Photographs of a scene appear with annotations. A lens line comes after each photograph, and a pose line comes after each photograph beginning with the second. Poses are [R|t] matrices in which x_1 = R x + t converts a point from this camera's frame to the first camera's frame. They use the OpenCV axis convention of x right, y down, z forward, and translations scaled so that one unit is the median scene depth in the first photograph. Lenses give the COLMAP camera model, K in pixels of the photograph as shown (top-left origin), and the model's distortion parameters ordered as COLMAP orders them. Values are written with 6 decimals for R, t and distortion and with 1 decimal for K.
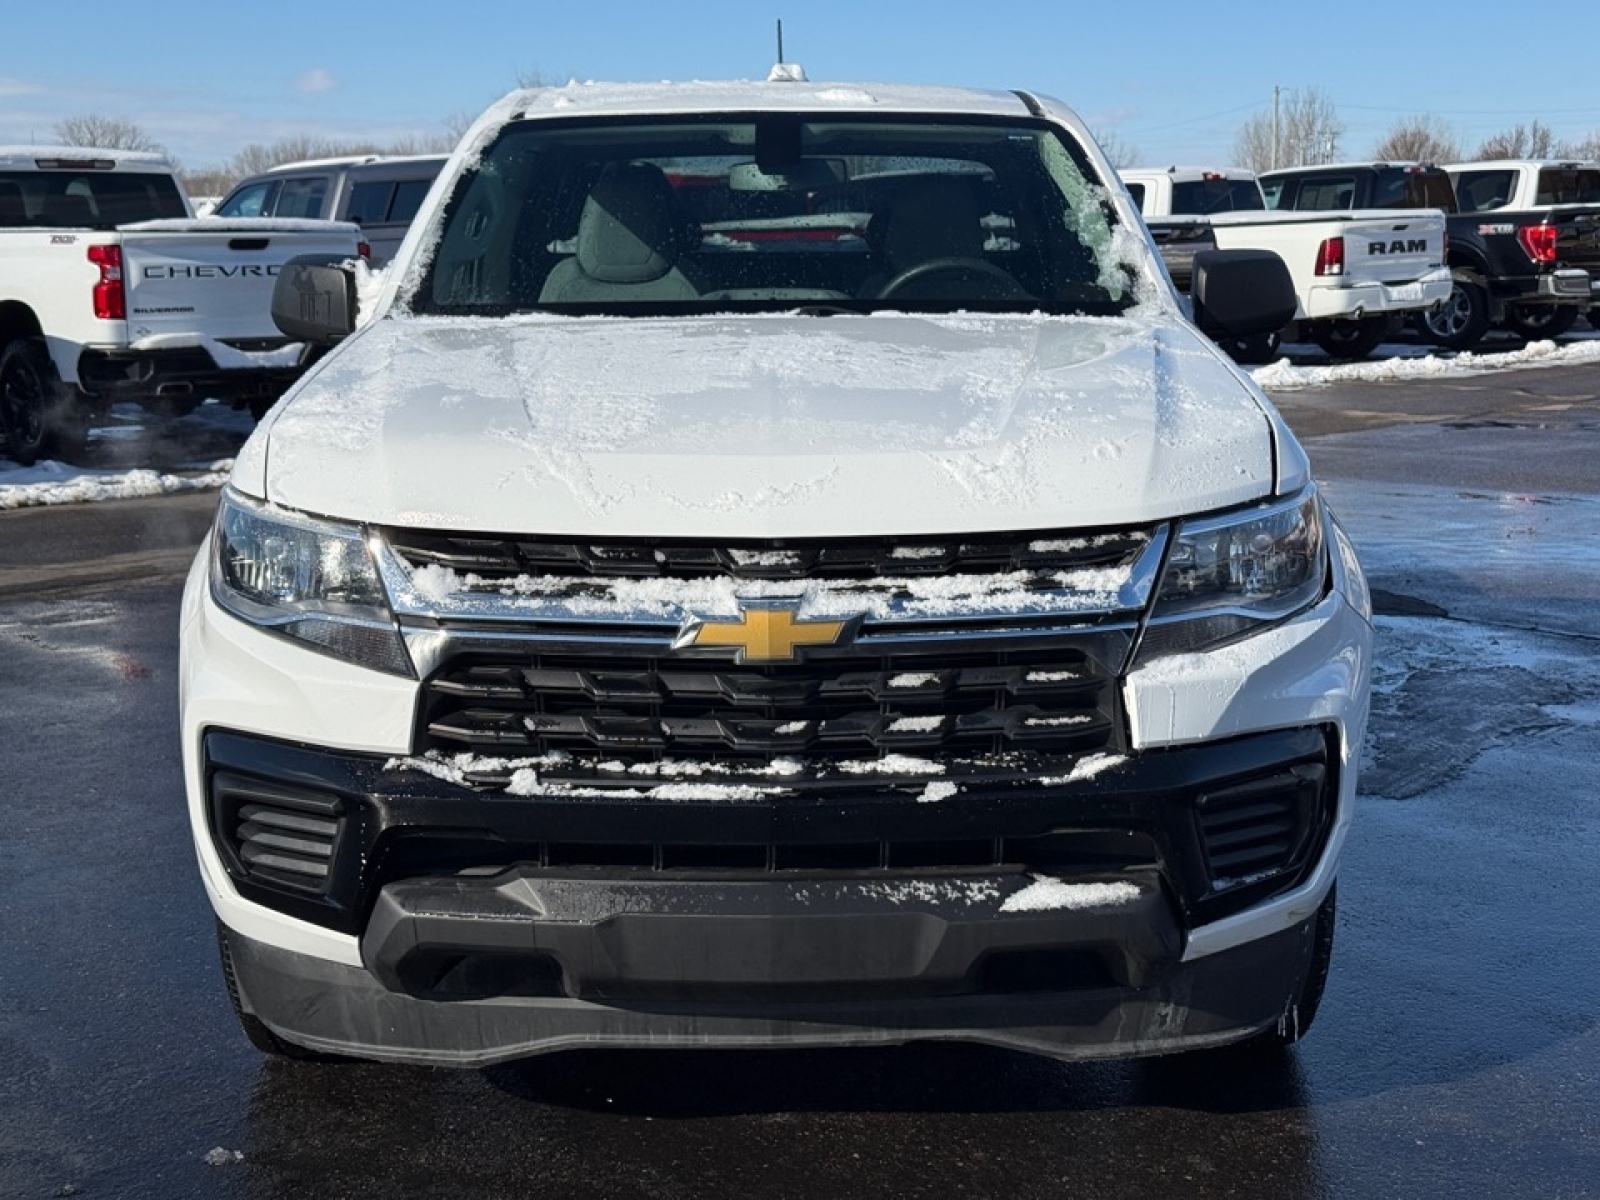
lens RADIAL K [[2223.7, 0, 808.3], [0, 2223.7, 604.8], [0, 0, 1]] dist [0.183141, -0.373682]
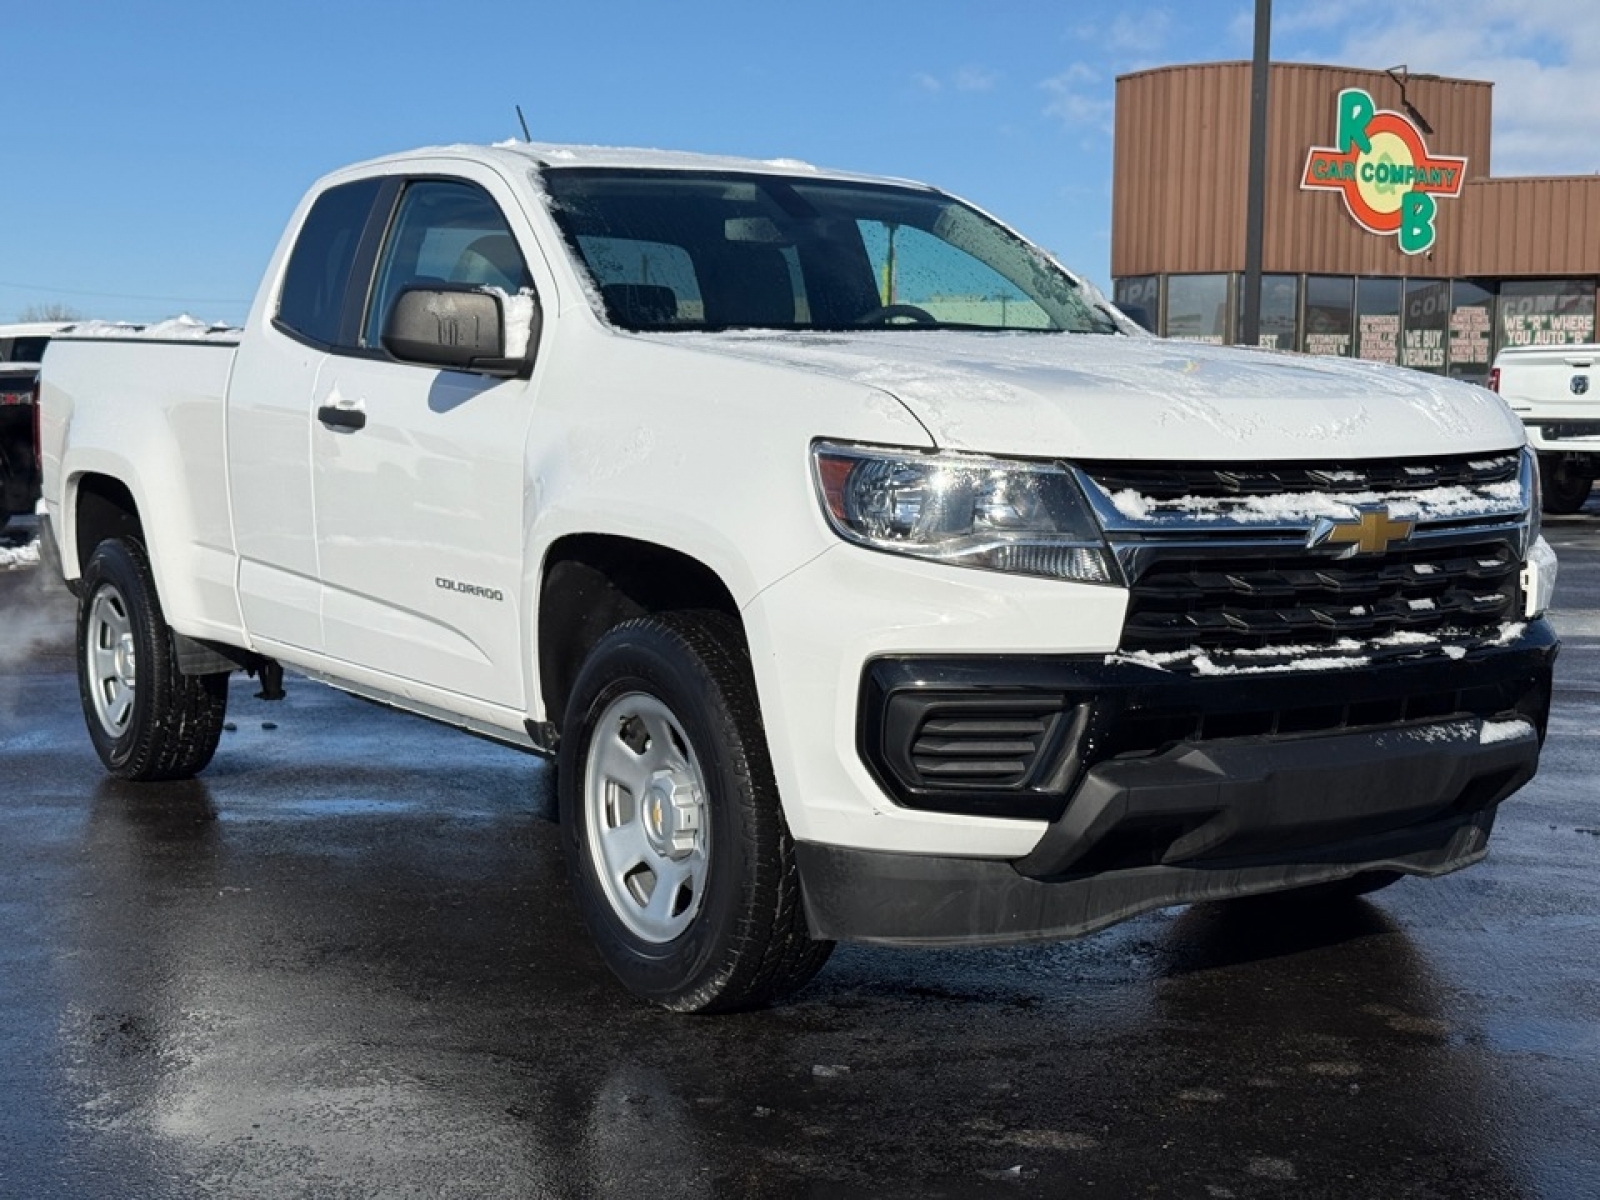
lens RADIAL K [[2223.7, 0, 808.3], [0, 2223.7, 604.8], [0, 0, 1]] dist [0.183141, -0.373682]
pose [[0.833608, -0.047314, 0.550327, -0.962008], [0.092816, 0.994156, -0.055120, 0.092381], [-0.544503, 0.097028, 0.833128, 0.108283]]
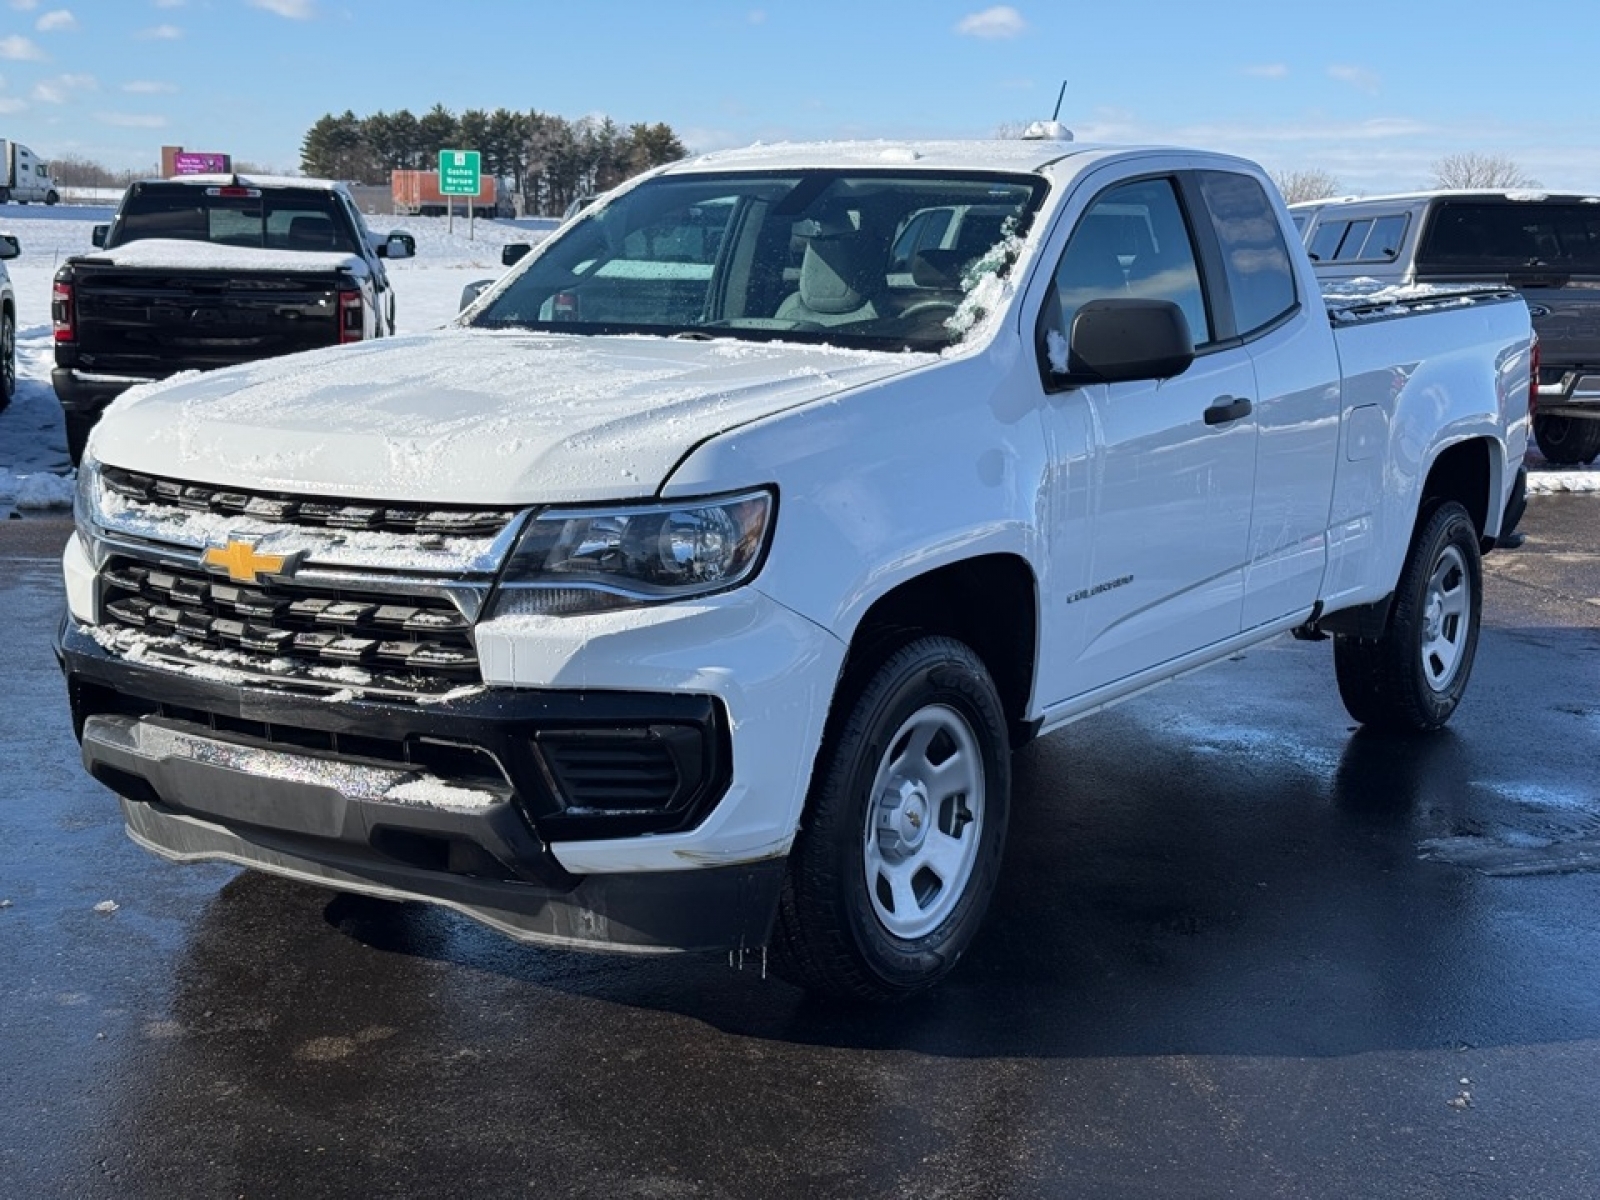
lens RADIAL K [[2223.7, 0, 808.3], [0, 2223.7, 604.8], [0, 0, 1]] dist [0.183141, -0.373682]
pose [[0.831007, 0.107670, -0.545743, 0.977355], [-0.116038, 0.993059, 0.019230, -0.024939], [0.544025, 0.047346, 0.837732, 0.050065]]
